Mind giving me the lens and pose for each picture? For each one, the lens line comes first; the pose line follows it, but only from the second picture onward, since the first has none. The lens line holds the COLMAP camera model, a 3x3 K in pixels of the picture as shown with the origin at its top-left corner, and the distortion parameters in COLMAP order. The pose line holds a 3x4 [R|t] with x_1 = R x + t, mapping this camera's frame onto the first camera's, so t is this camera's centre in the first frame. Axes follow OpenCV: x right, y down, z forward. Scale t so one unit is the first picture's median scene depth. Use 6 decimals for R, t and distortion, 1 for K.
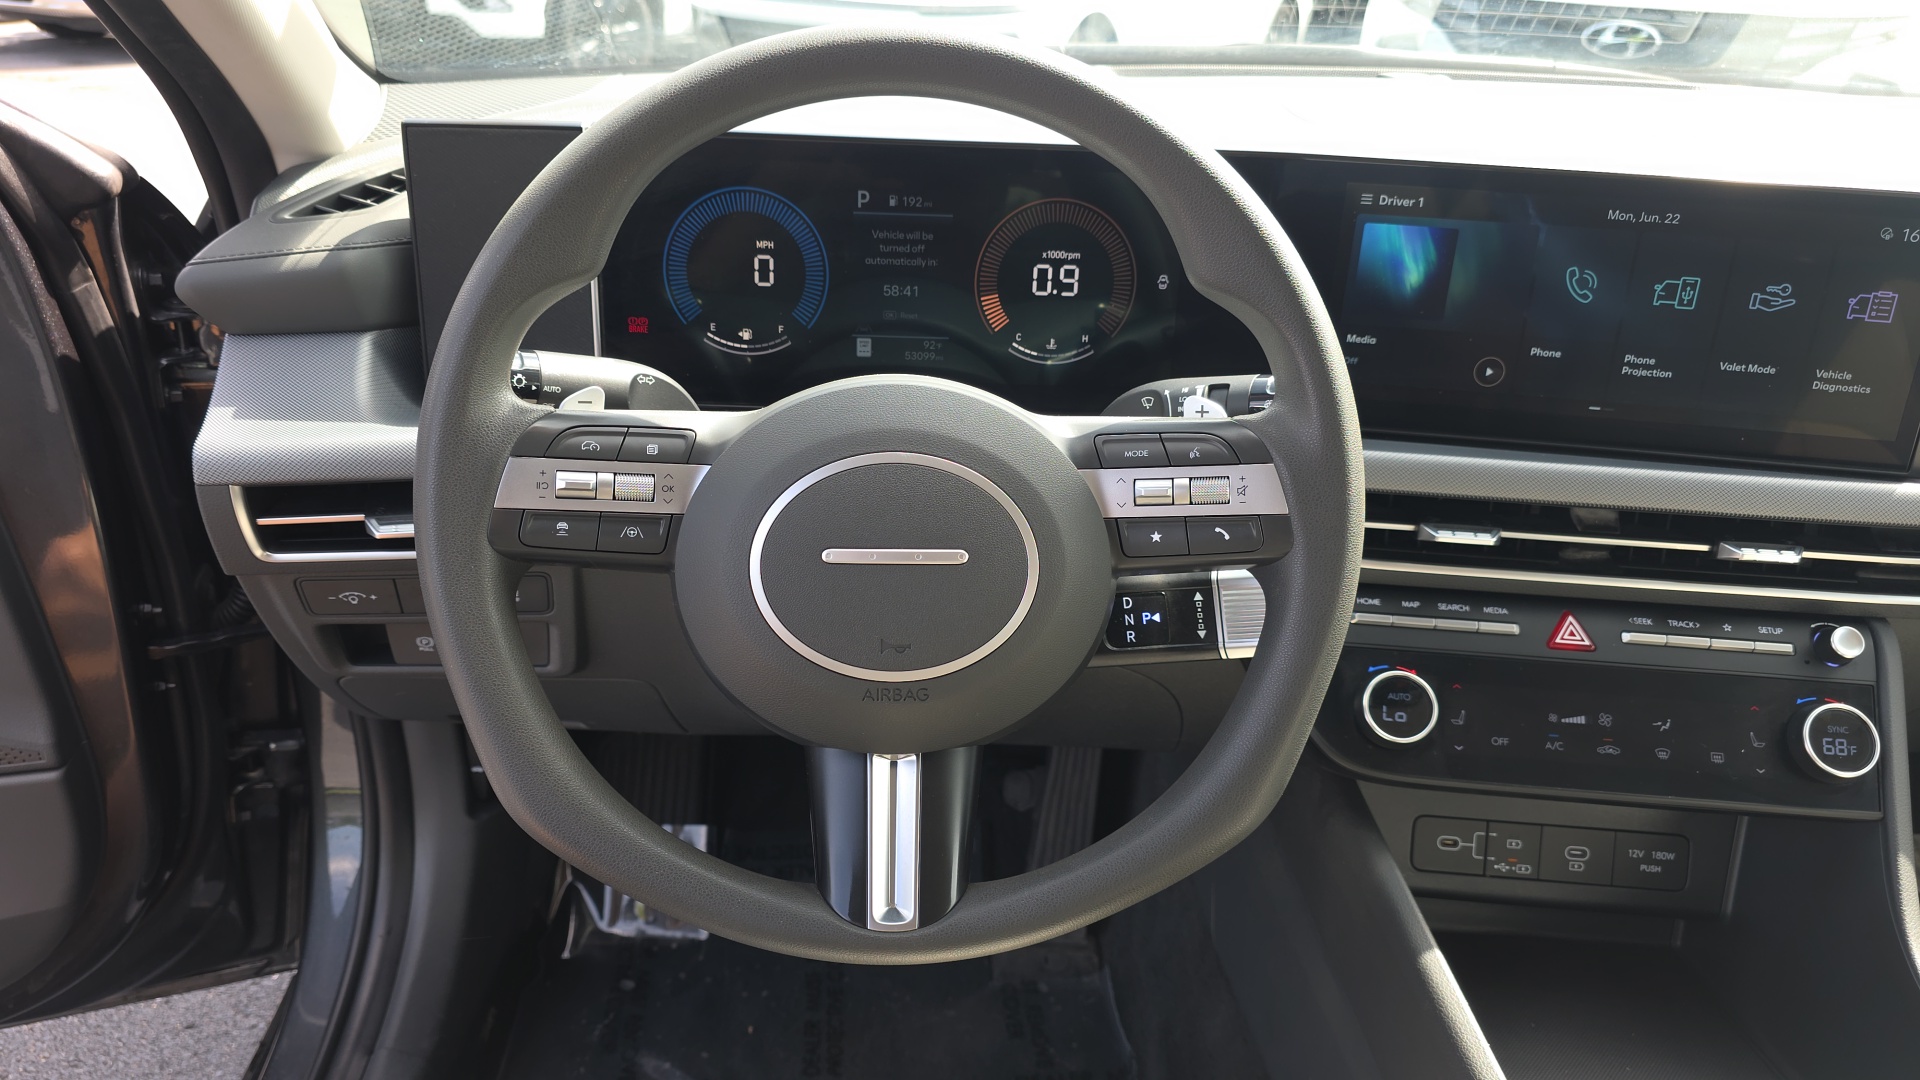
lens RADIAL K [[1321.4, 0, 940.9], [0, 1321.4, 550.8], [0, 0, 1]] dist [0.051749, -0.059091]
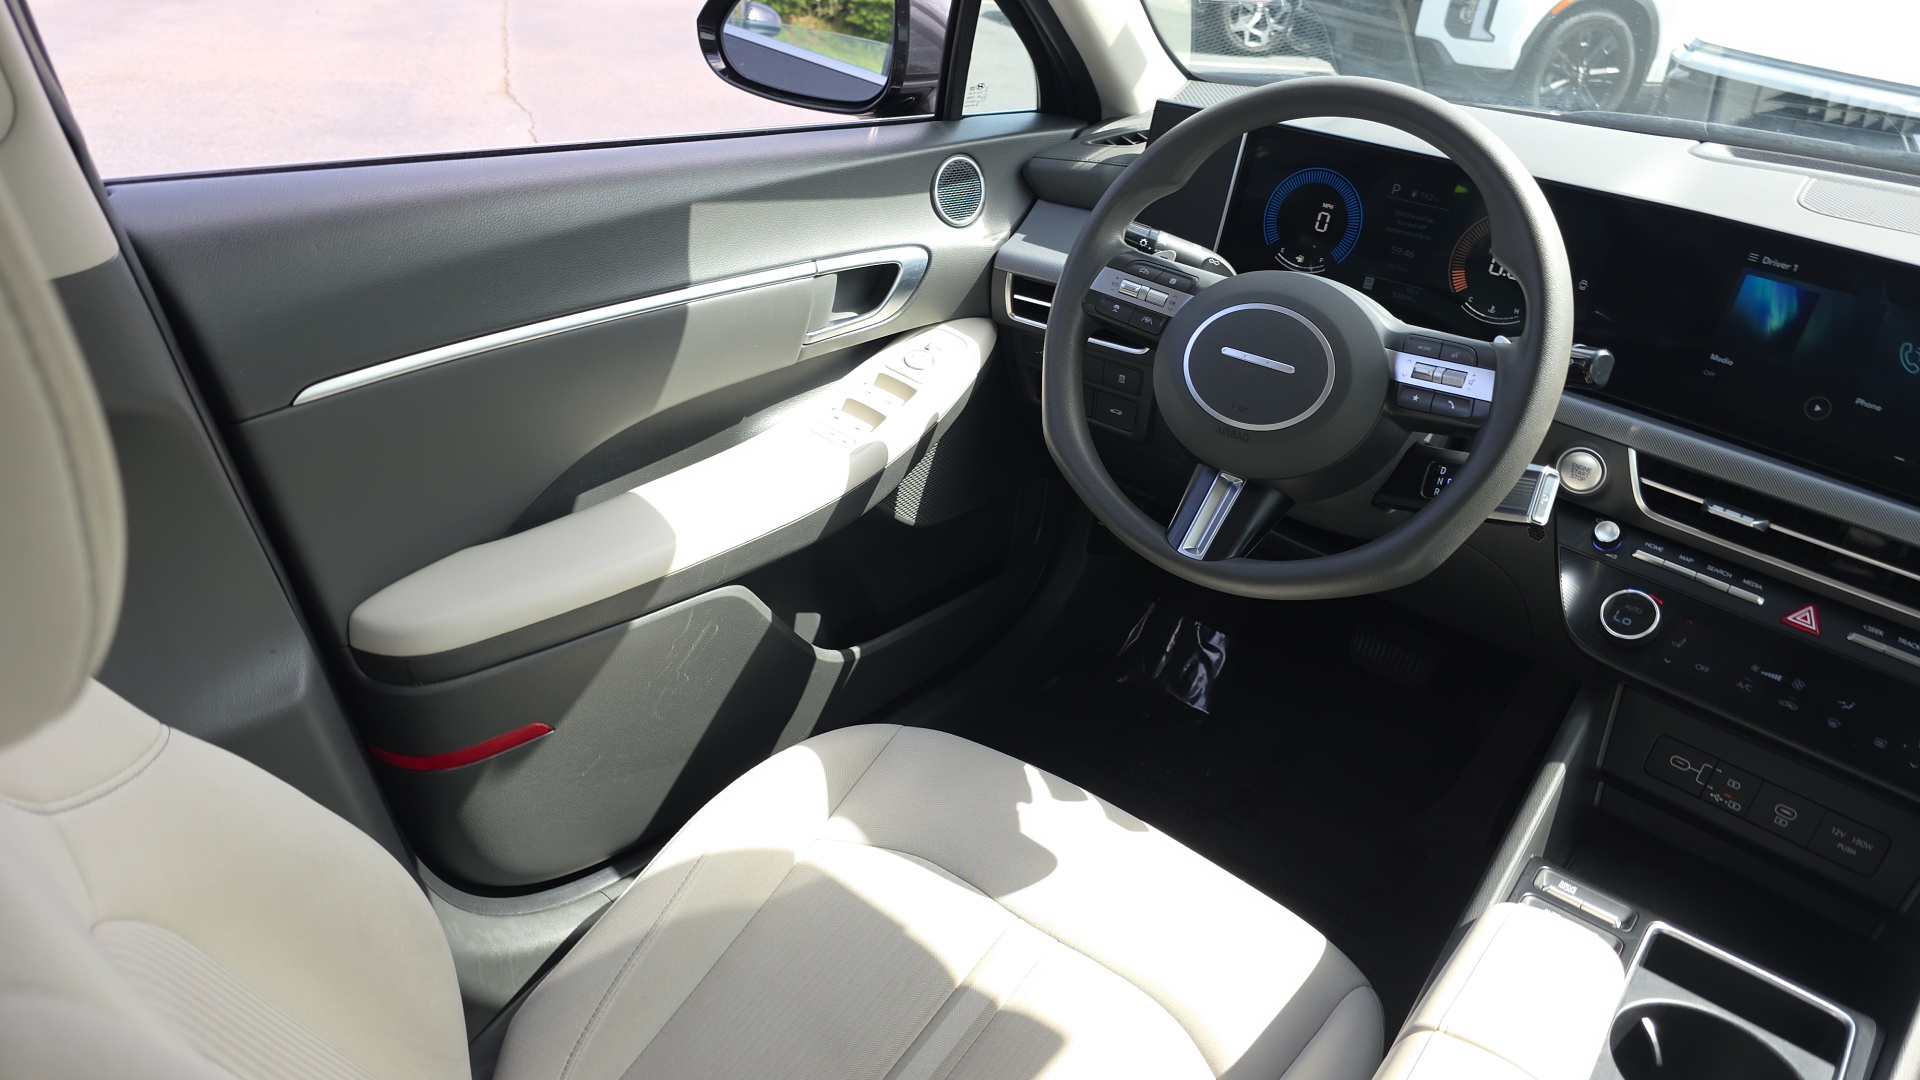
lens RADIAL K [[1321.4, 0, 926.4], [0, 1321.4, 555.8], [0, 0, 1]] dist [0.051749, -0.059091]
pose [[0.758538, 0.336480, -0.558033, 0.535157], [-0.340725, 0.934776, 0.100497, 0.167077], [0.555451, 0.113905, 0.823711, -0.542733]]
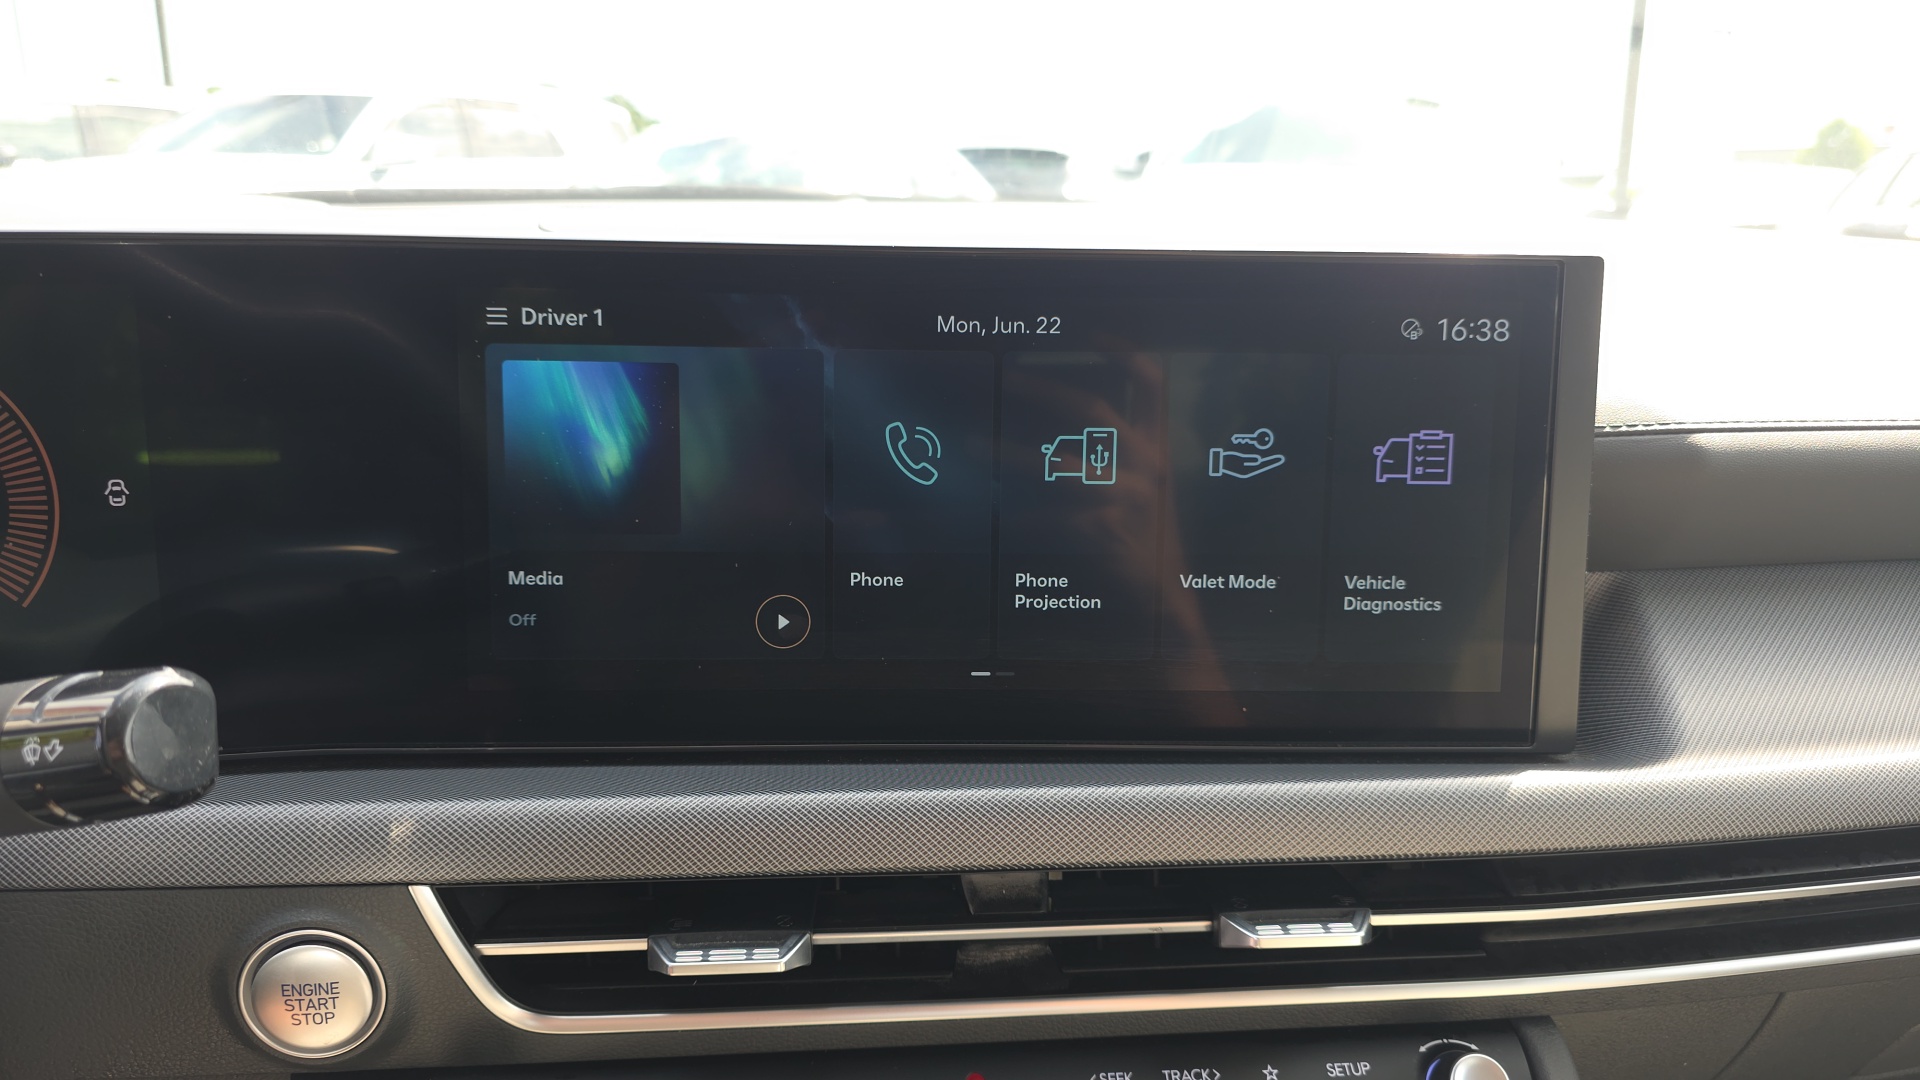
lens RADIAL K [[1321.4, 0, 950.1], [0, 1321.4, 550.6], [0, 0, 1]] dist [0.051749, -0.059091]
pose [[0.985918, -0.066353, 0.153501, 0.404246], [0.094679, 0.978109, -0.185308, -0.058439], [-0.137845, 0.197231, 0.970618, 0.477782]]
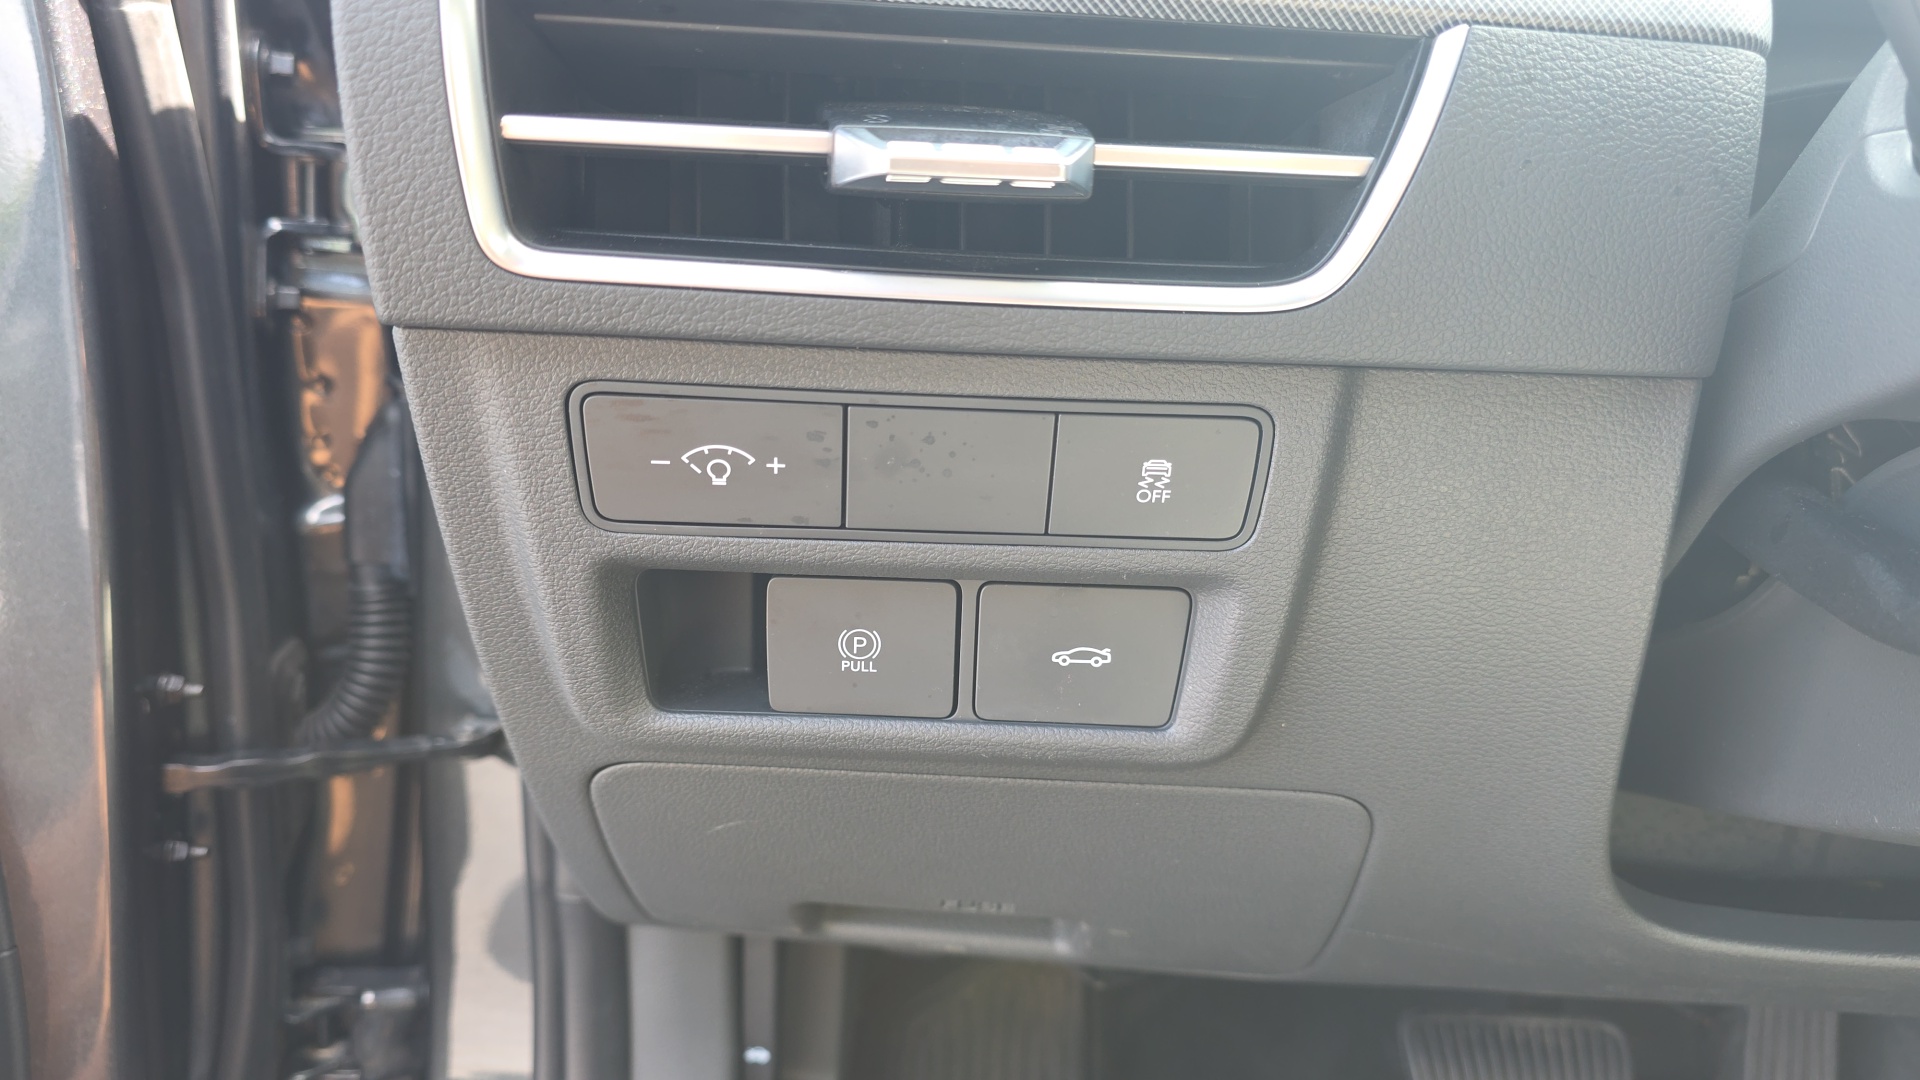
lens RADIAL K [[1321.4, 0, 941.4], [0, 1321.4, 551.6], [0, 0, 1]] dist [0.051749, -0.059091]
pose [[0.998284, 0.012403, -0.057227, -0.370872], [-0.025263, 0.972901, -0.229836, 0.136652], [0.052825, 0.230887, 0.971545, 0.688107]]
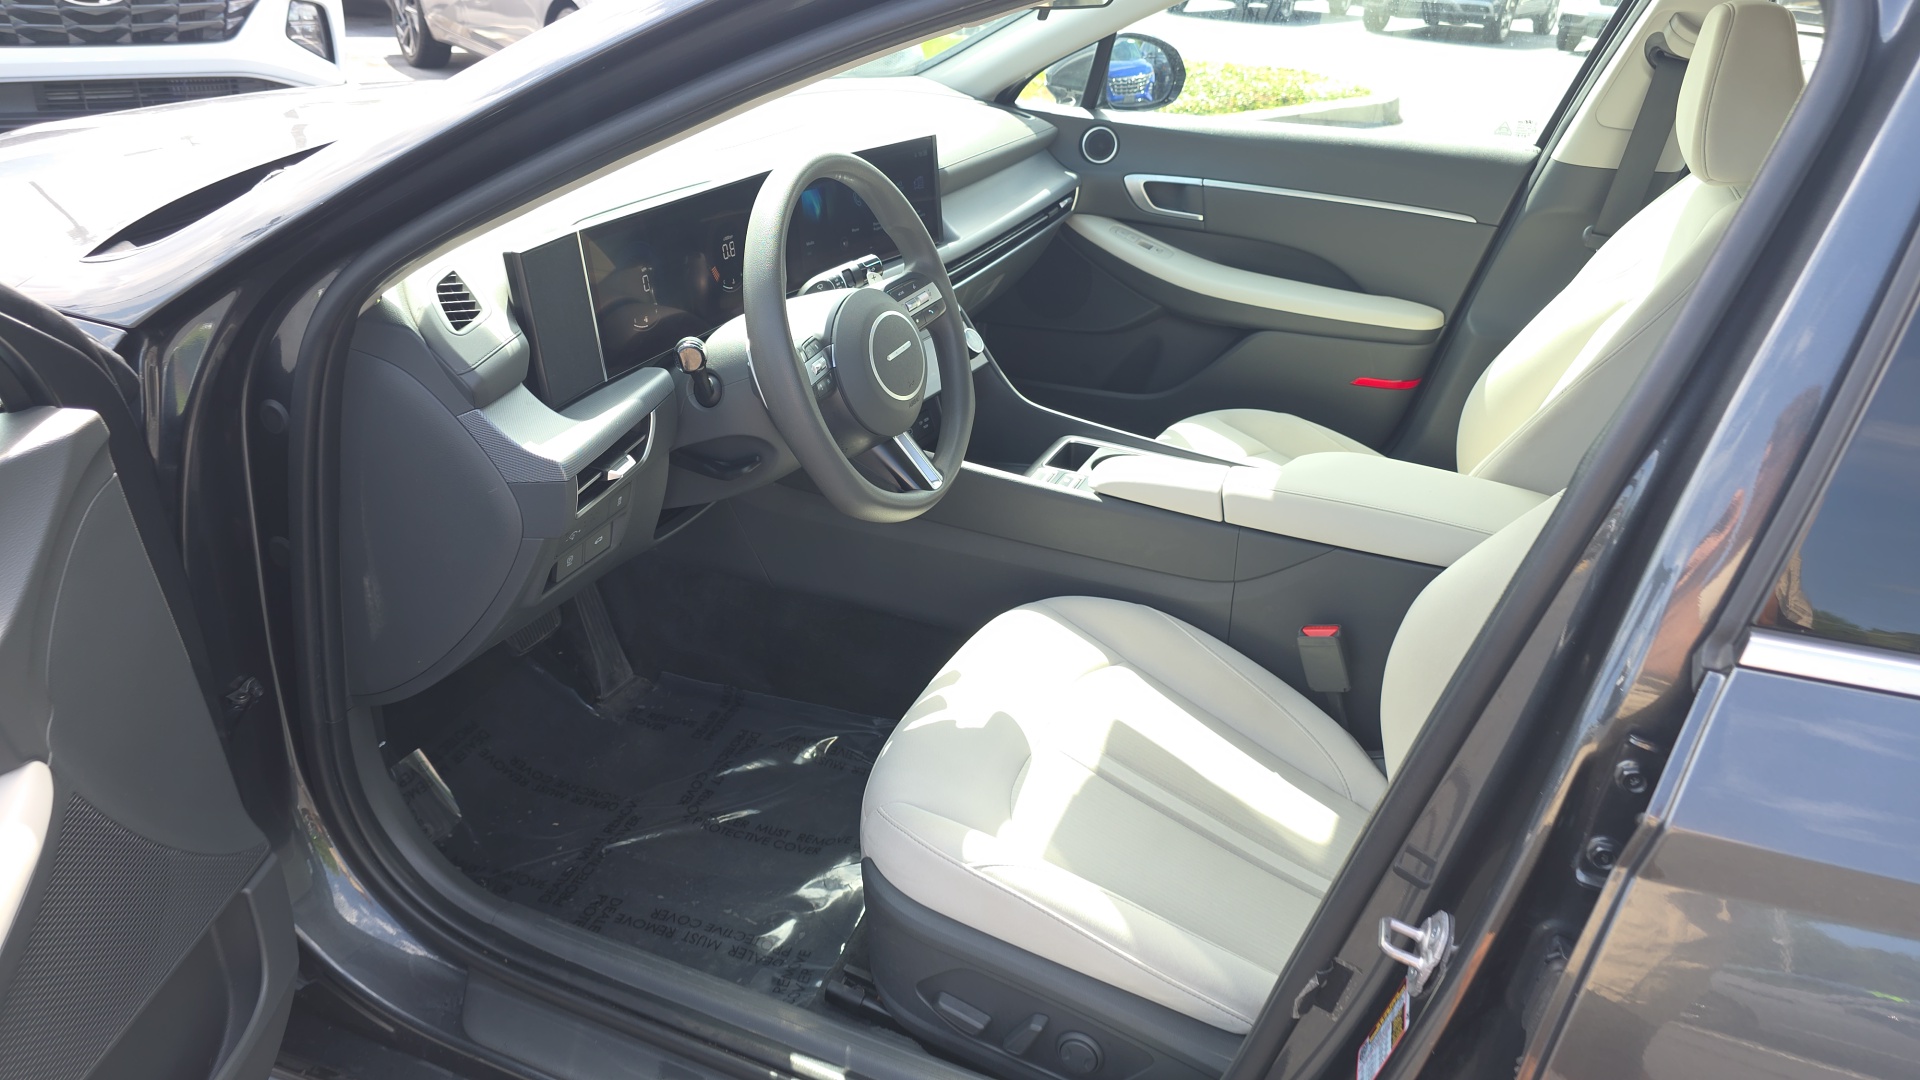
lens RADIAL K [[1321.4, 0, 976.1], [0, 1321.4, 557.4], [0, 0, 1]] dist [0.051749, -0.059091]
pose [[0.391909, -0.434094, 0.811153, -1.651587], [0.359258, 0.883893, 0.299445, -0.264394], [-0.846960, 0.174058, 0.502358, -0.276292]]
